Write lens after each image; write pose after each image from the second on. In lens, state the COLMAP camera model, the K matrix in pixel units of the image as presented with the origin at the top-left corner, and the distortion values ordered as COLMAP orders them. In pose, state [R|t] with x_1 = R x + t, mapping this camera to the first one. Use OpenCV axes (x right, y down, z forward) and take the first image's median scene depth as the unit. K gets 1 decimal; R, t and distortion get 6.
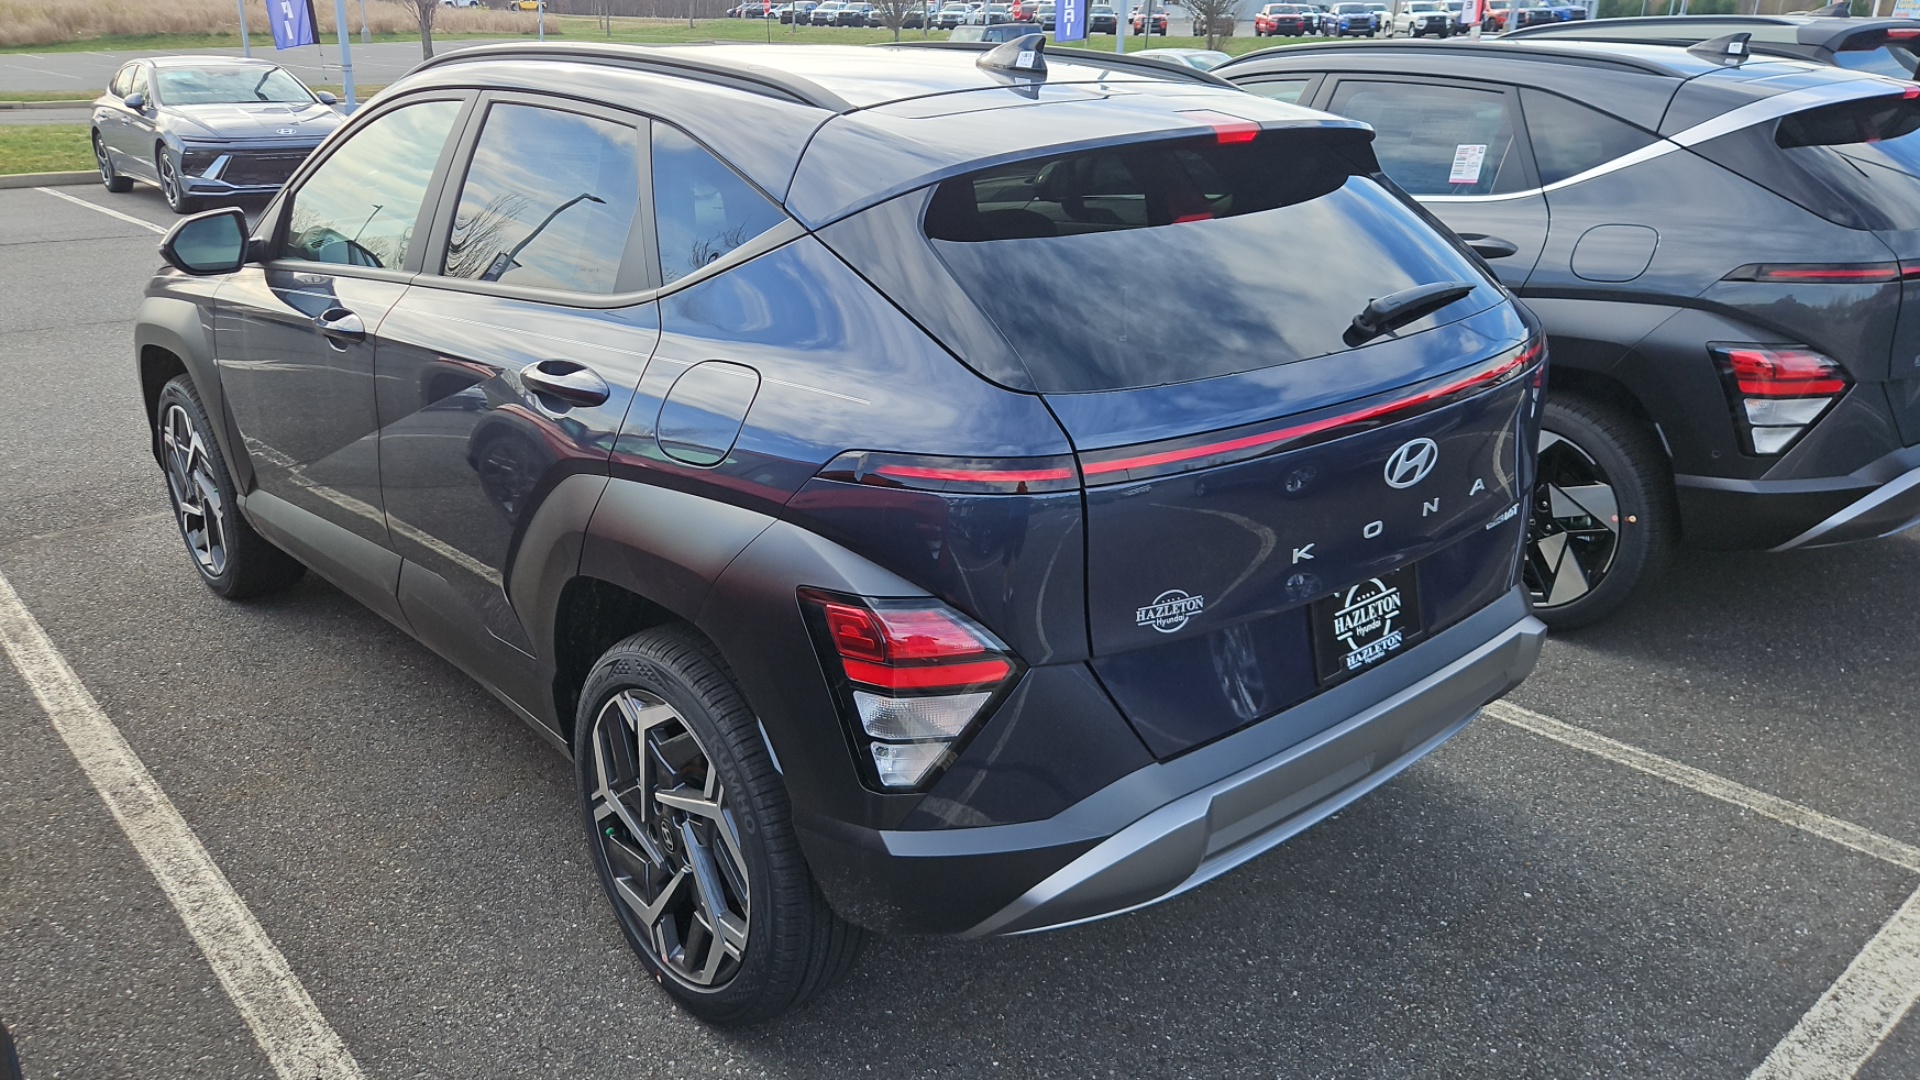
lens RADIAL K [[1416.2, 0, 944.4], [0, 1416.2, 548.5], [0, 0, 1]] dist [0.065221, 0.000381]
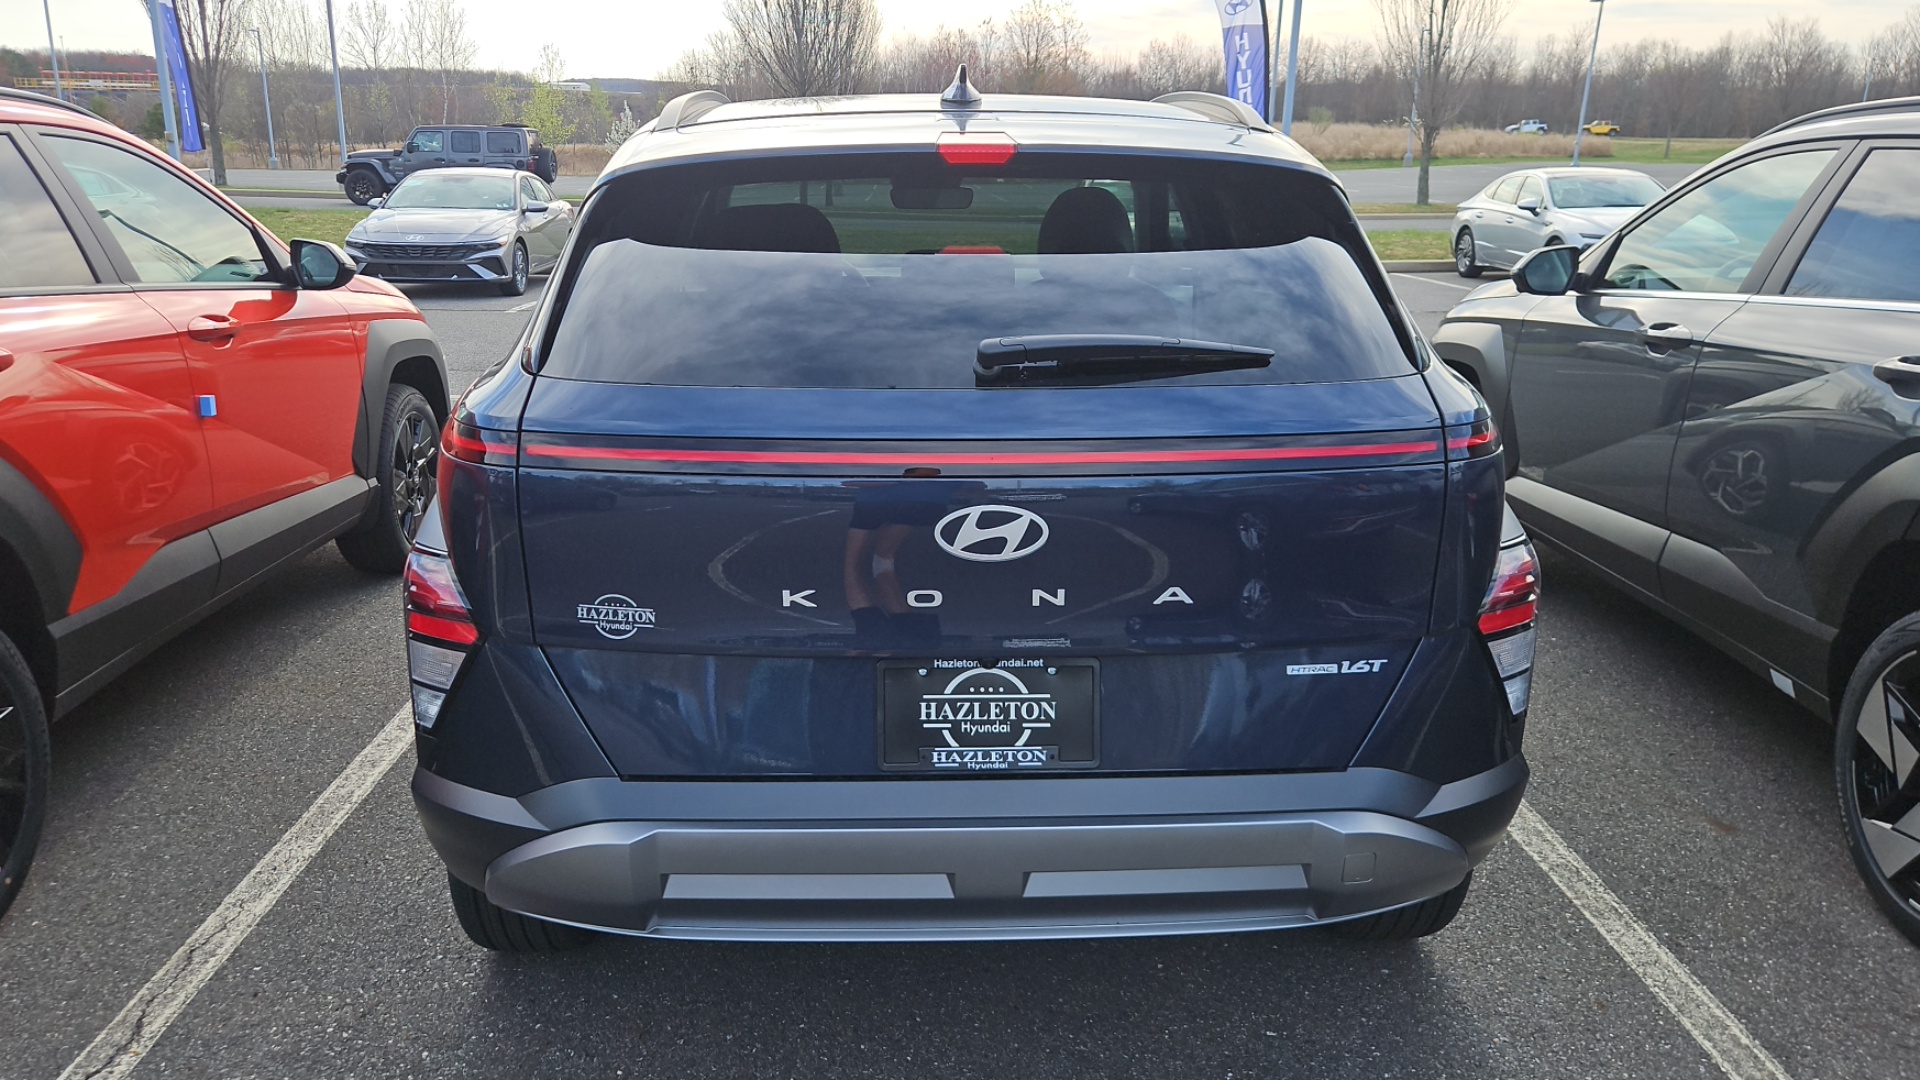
lens RADIAL K [[1416.2, 0, 956.1], [0, 1416.2, 528.4], [0, 0, 1]] dist [0.065221, 0.000381]
pose [[0.764717, 0.174963, -0.620158, 0.812914], [-0.221832, 0.975084, 0.001555, -0.058426], [0.604978, 0.136382, 0.784475, 0.336821]]
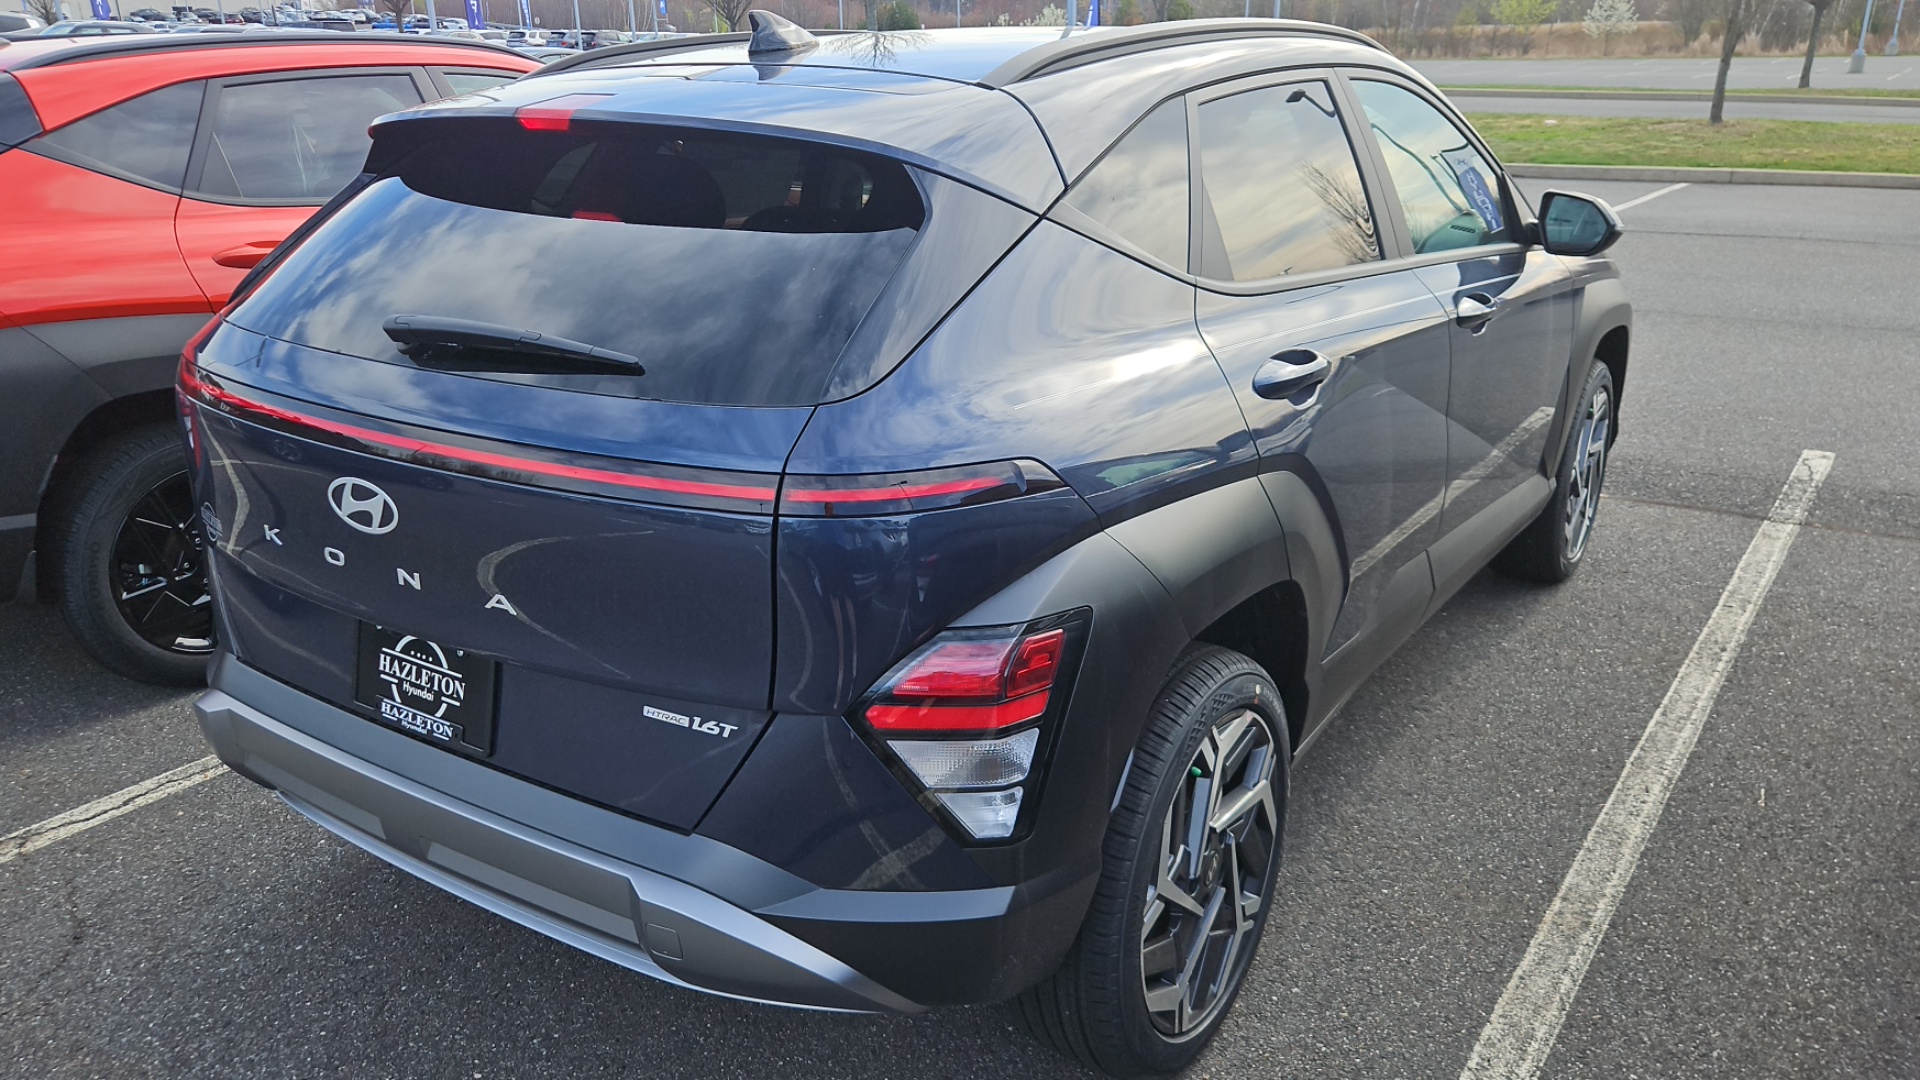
lens RADIAL K [[1416.2, 0, 956.3], [0, 1416.2, 540.8], [0, 0, 1]] dist [0.065221, 0.000381]
pose [[0.243200, 0.326077, -0.913525, 1.183670], [-0.317863, 0.916588, 0.242548, -0.354901], [0.916415, 0.231388, 0.326562, 1.038292]]
